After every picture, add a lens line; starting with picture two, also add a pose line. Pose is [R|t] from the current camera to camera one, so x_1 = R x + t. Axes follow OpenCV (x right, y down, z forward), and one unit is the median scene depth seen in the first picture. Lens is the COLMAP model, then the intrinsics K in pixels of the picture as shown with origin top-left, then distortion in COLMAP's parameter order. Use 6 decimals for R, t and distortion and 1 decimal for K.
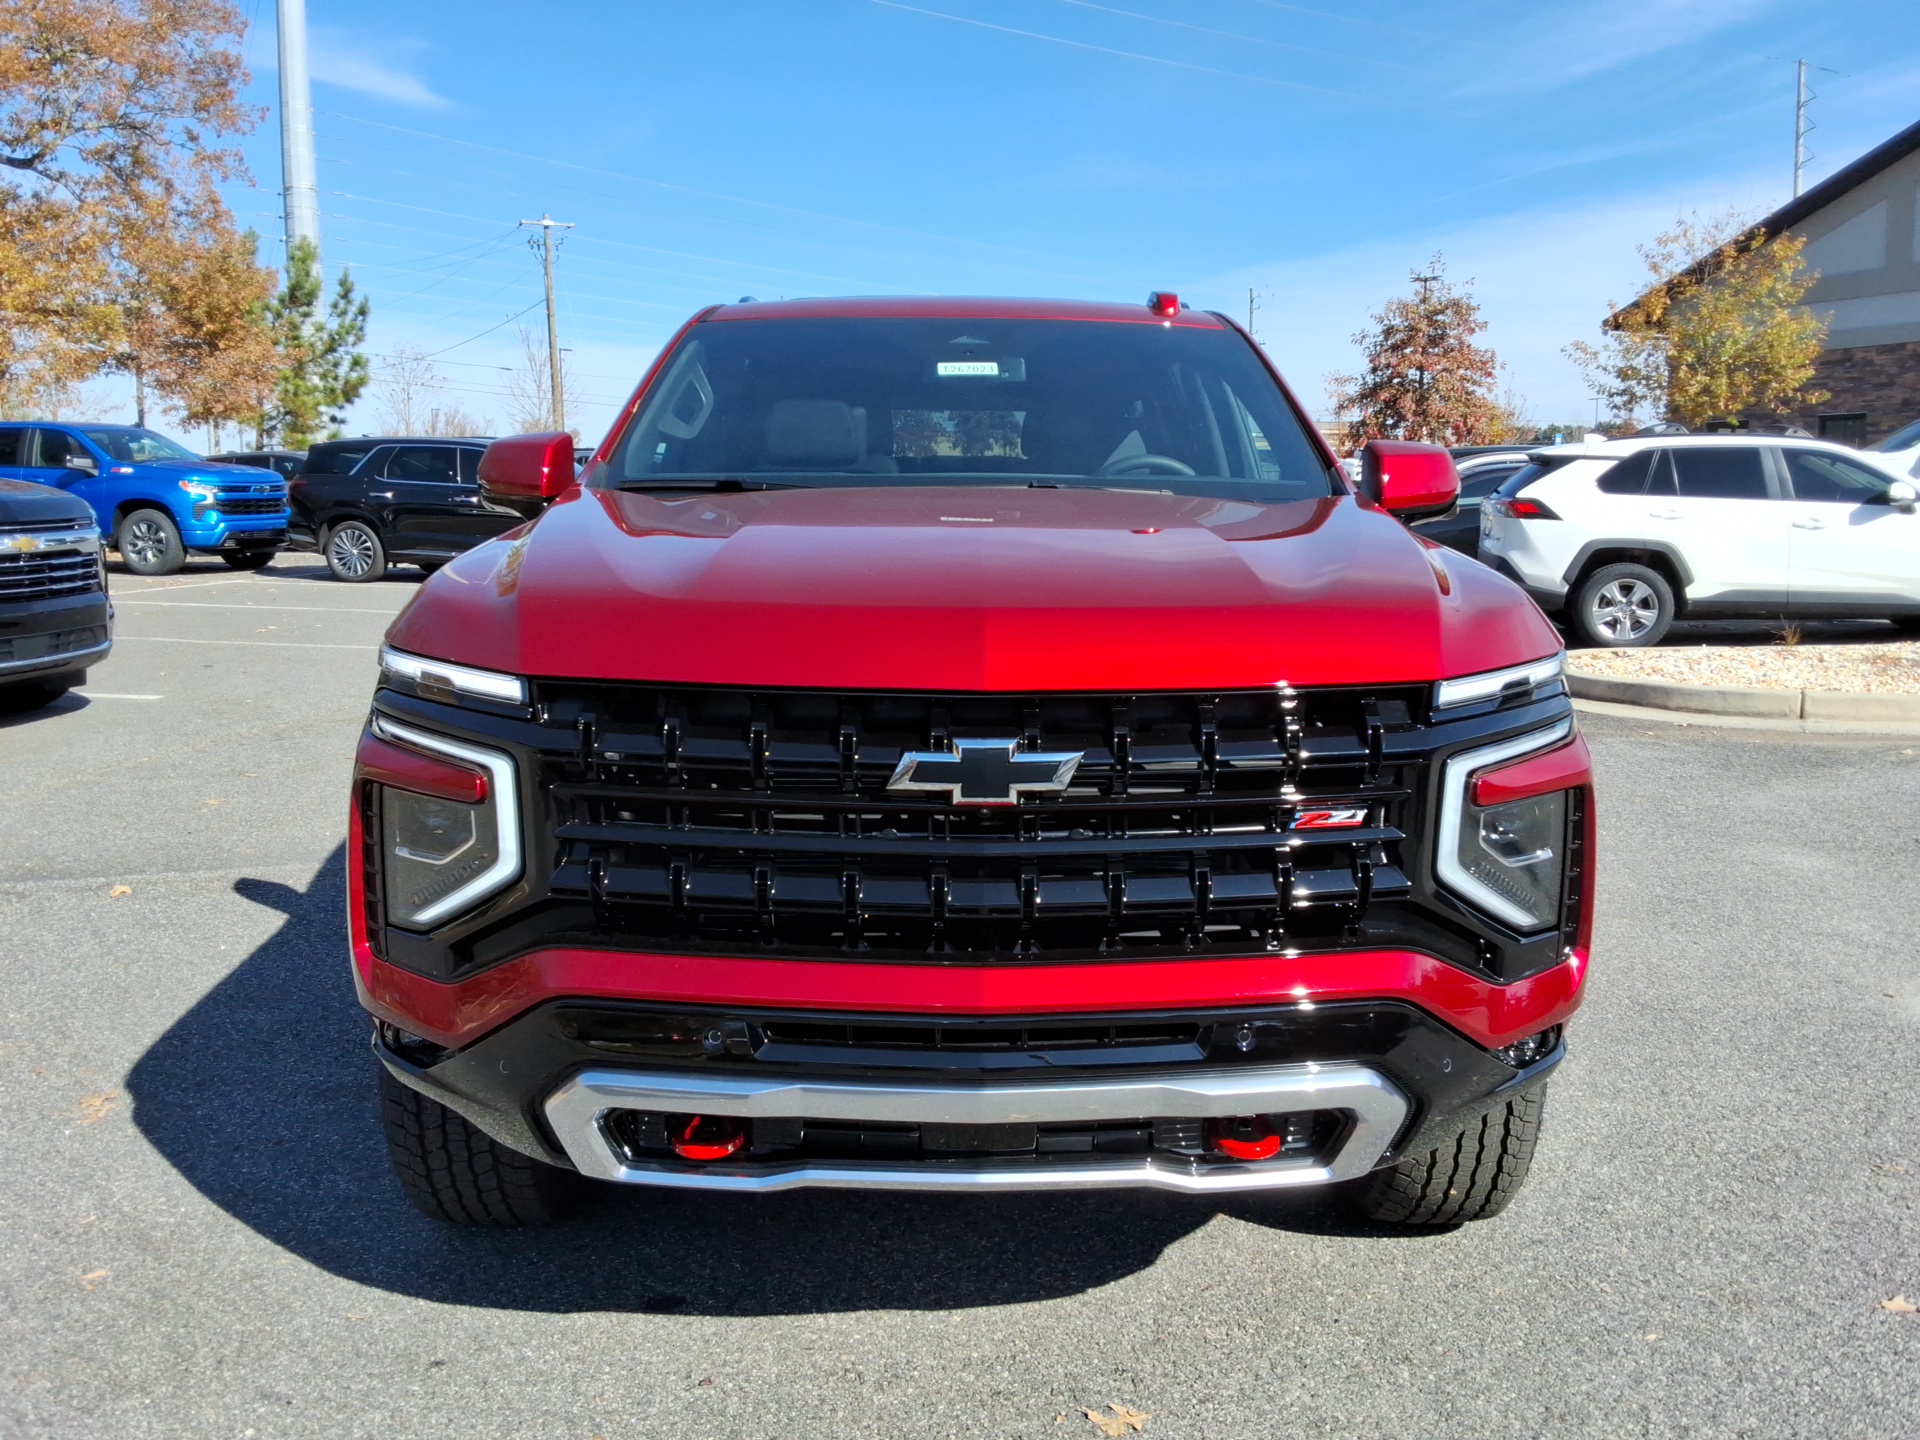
lens RADIAL K [[1565.6, 0, 962.6], [0, 1565.6, 705.4], [0, 0, 1]] dist [0.063671, -0.091036]
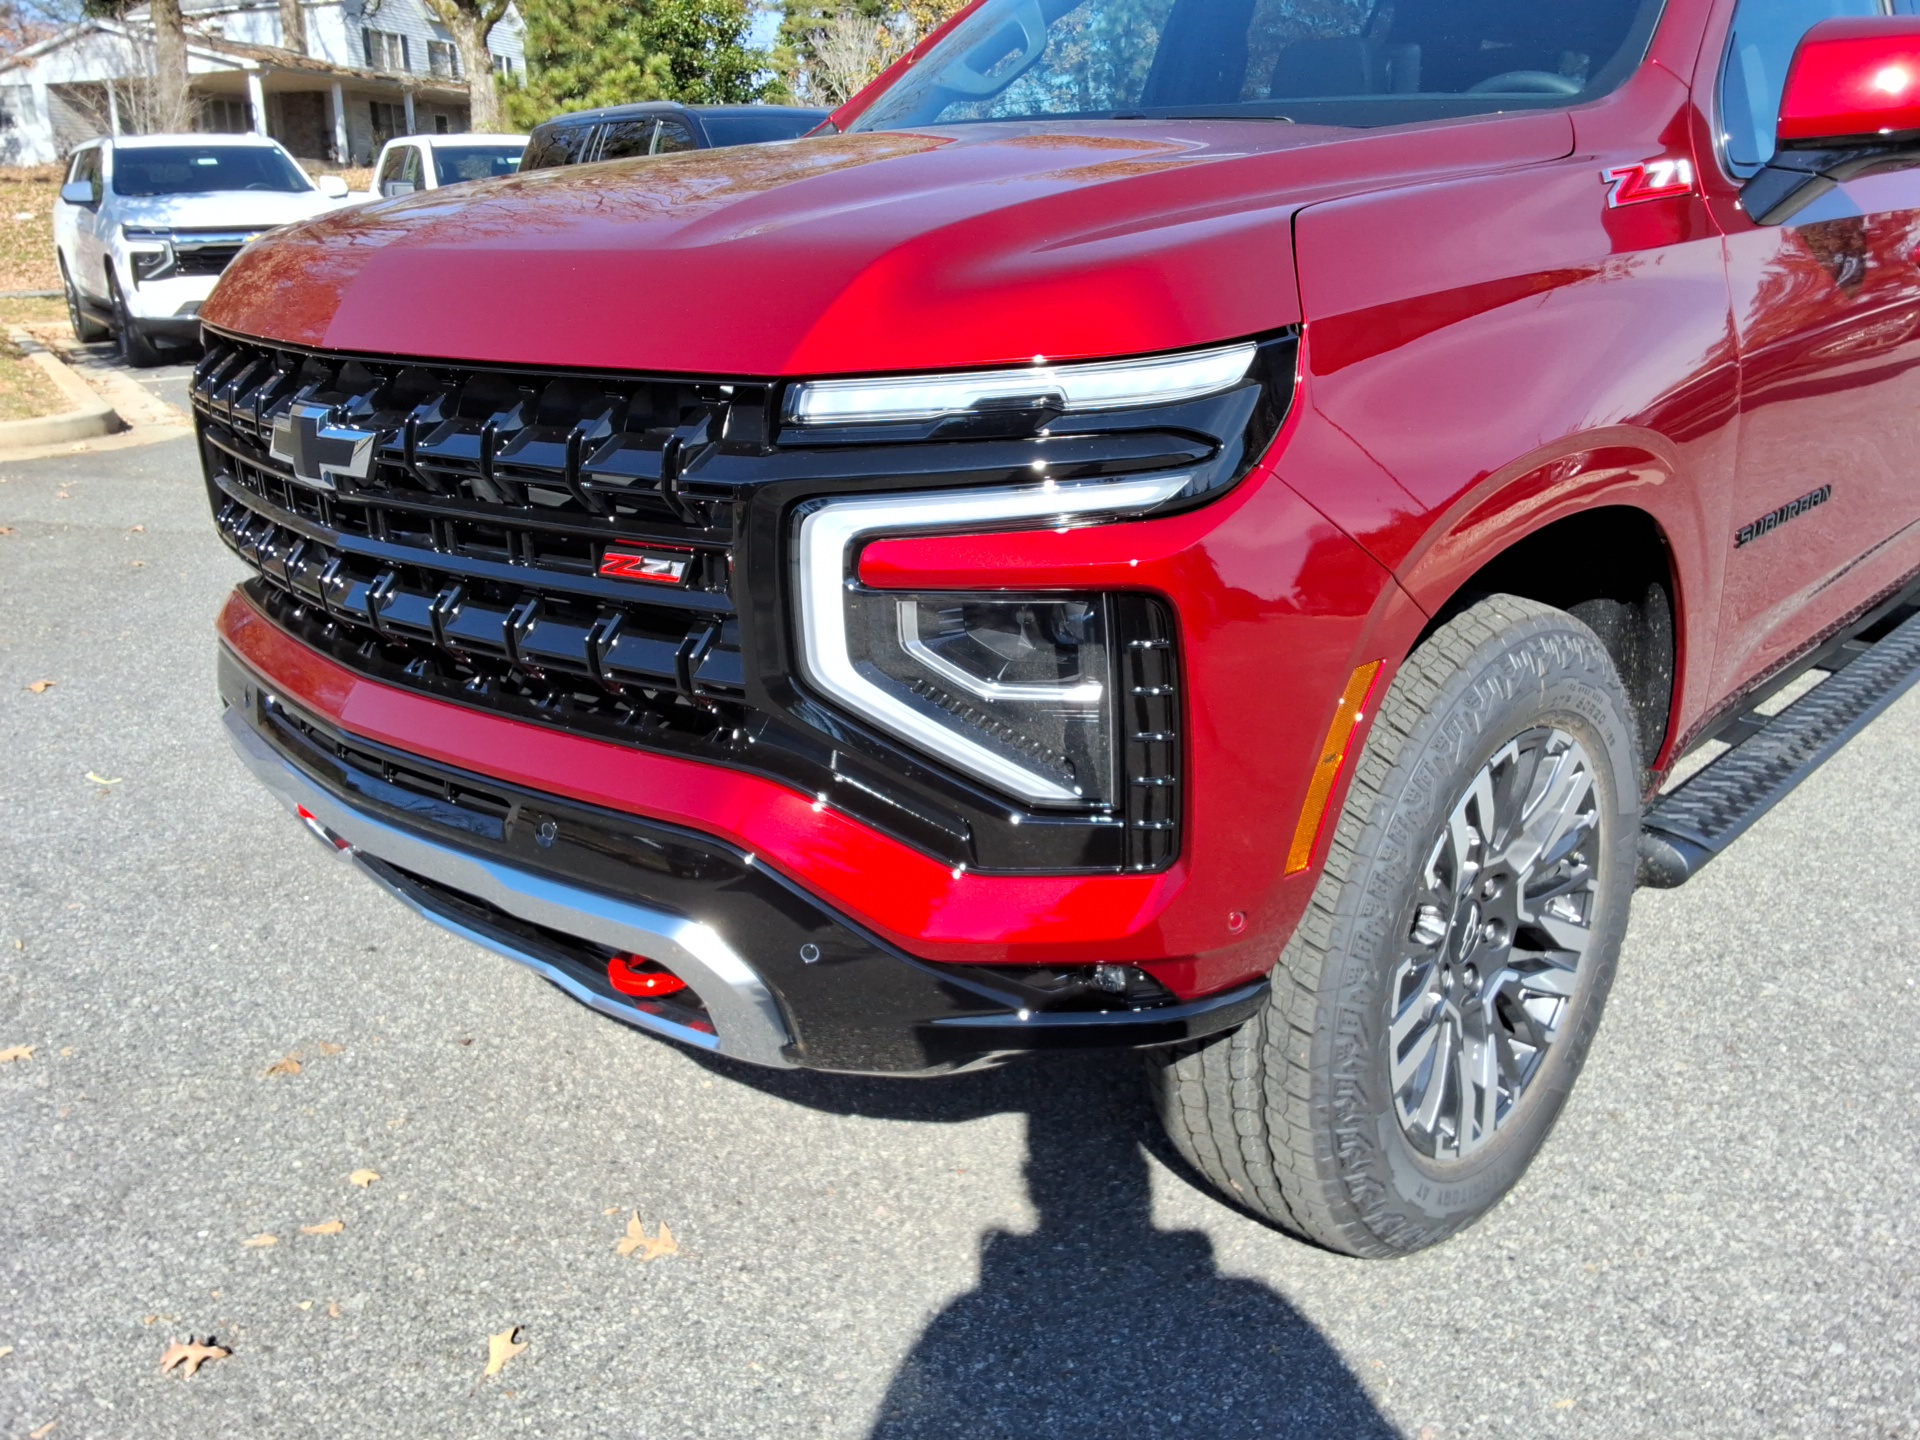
lens RADIAL K [[1523.6, 0, 968.8], [0, 1523.6, 718.3], [0, 0, 1]] dist [0.101696, -0.166298]
pose [[0.718103, 0.204202, -0.665305, 0.781876], [-0.089053, 0.975087, 0.203163, -0.013923], [0.690216, -0.086645, 0.718397, 0.581202]]
